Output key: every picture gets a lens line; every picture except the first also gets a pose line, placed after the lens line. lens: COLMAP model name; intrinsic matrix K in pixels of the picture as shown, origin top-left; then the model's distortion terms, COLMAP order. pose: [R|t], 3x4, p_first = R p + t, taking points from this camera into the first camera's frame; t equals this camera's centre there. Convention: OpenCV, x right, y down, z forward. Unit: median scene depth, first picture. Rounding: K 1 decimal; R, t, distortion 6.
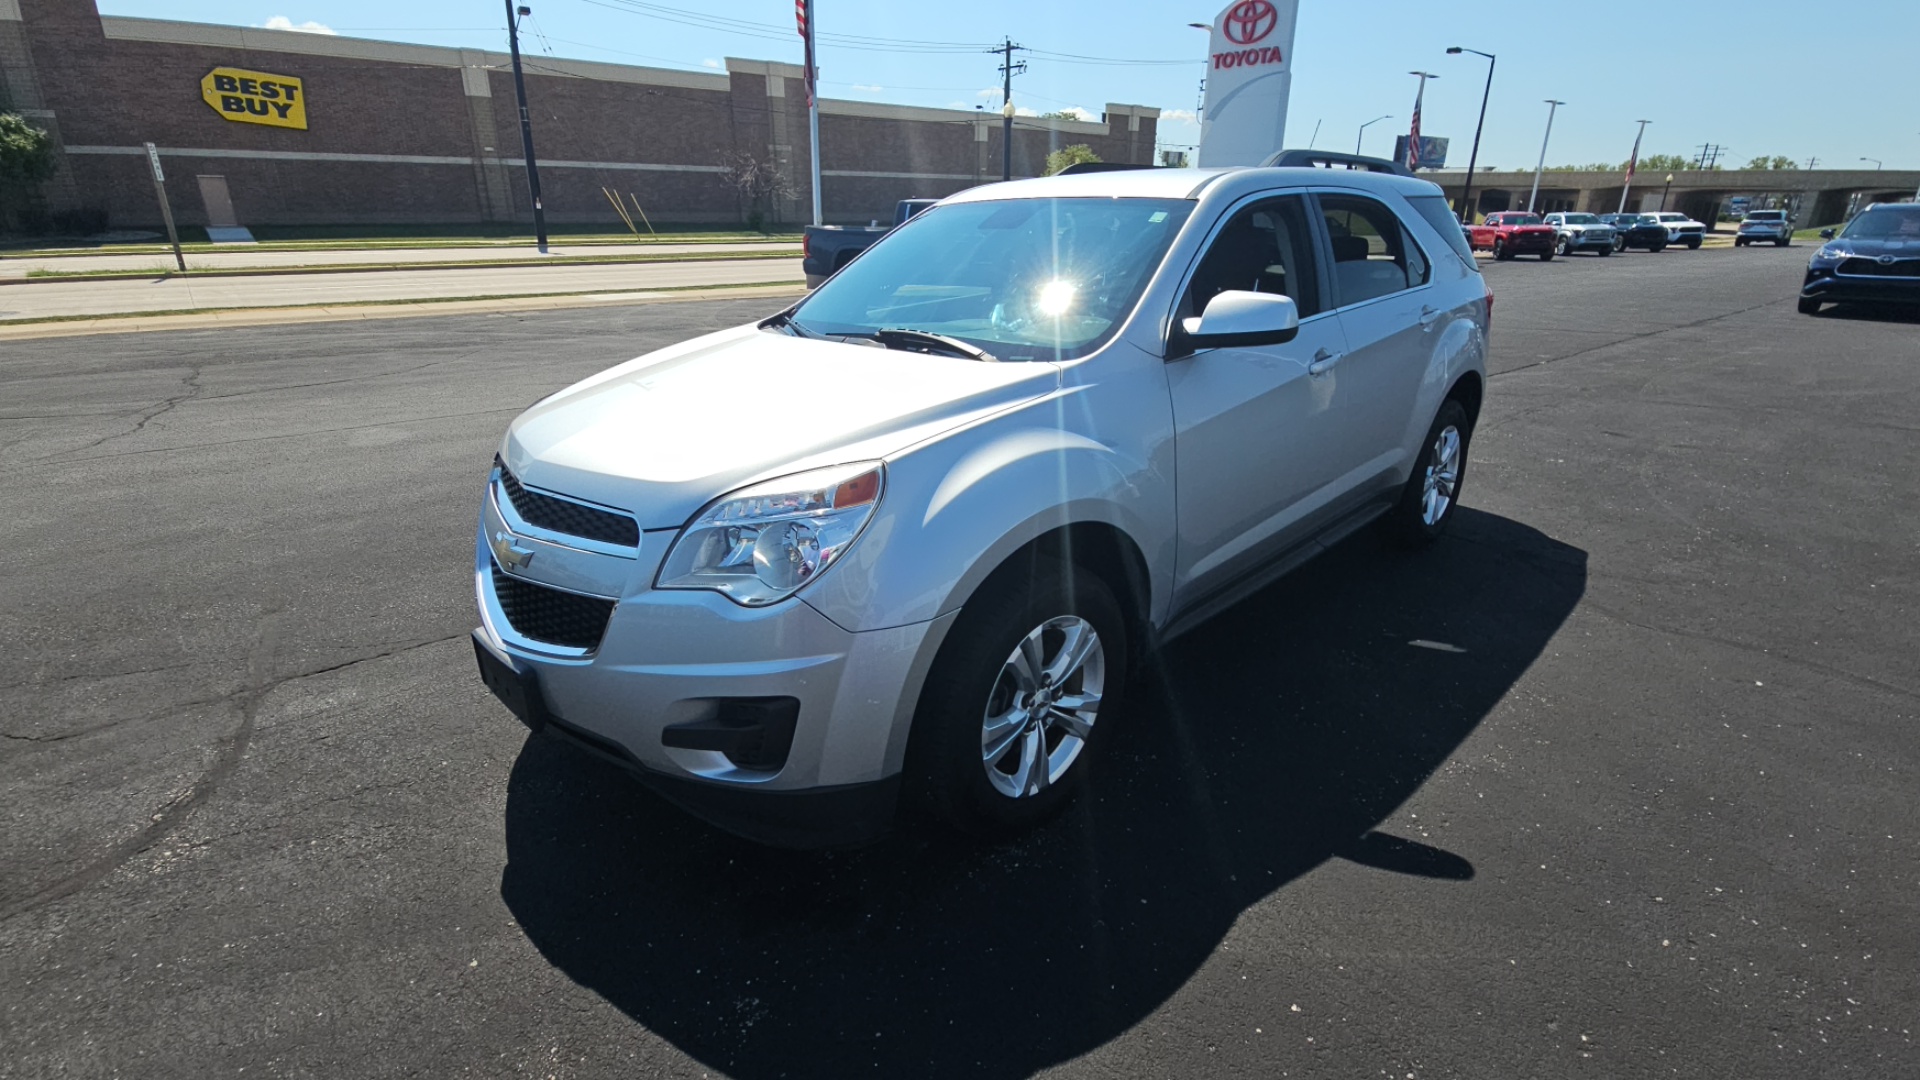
lens RADIAL K [[894.0, 0, 981.5], [0, 894.0, 548.4], [0, 0, 1]] dist [0.008523, -0.010237]
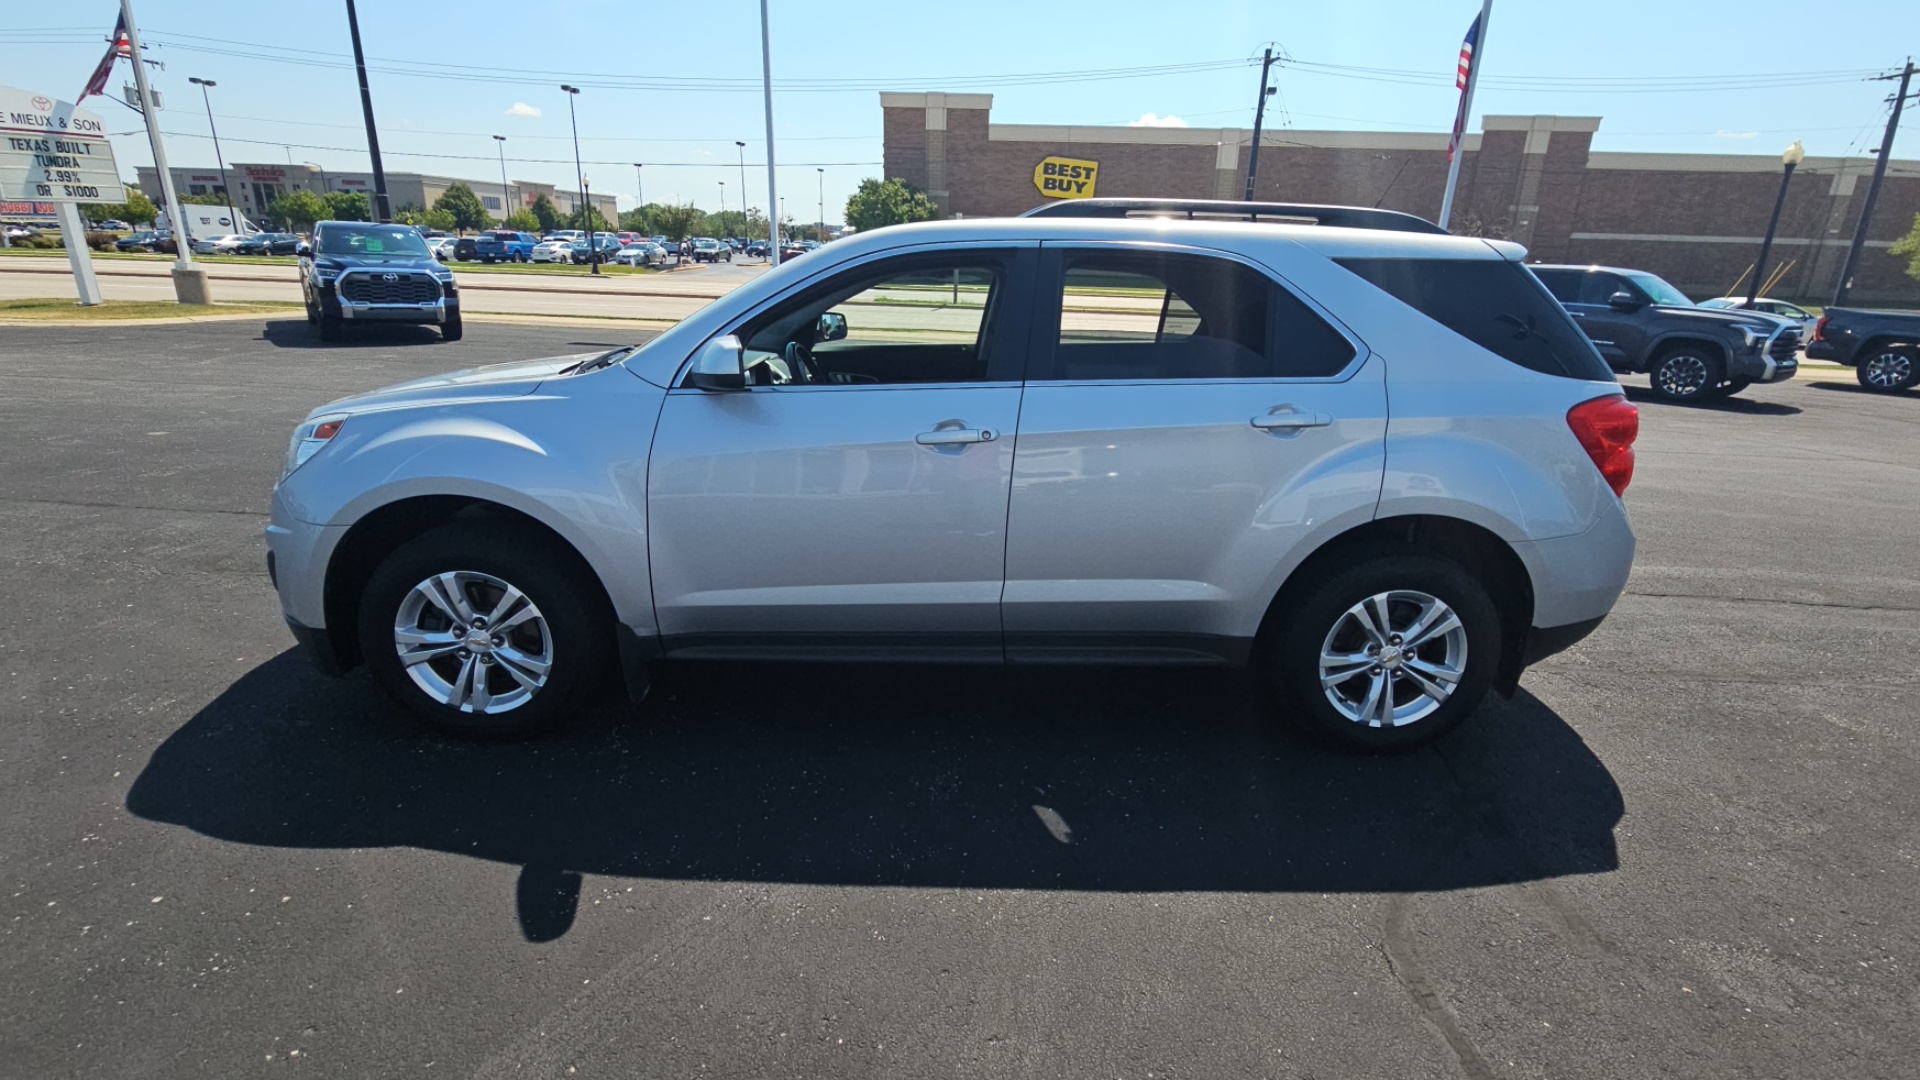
lens RADIAL K [[894.0, 0, 981.5], [0, 894.0, 548.4], [0, 0, 1]] dist [0.008523, -0.010237]
pose [[0.702776, 0.234481, -0.671658, 0.103509], [-0.275684, 0.960112, 0.046725, -0.015278], [0.655823, 0.152328, 0.739387, 0.039632]]
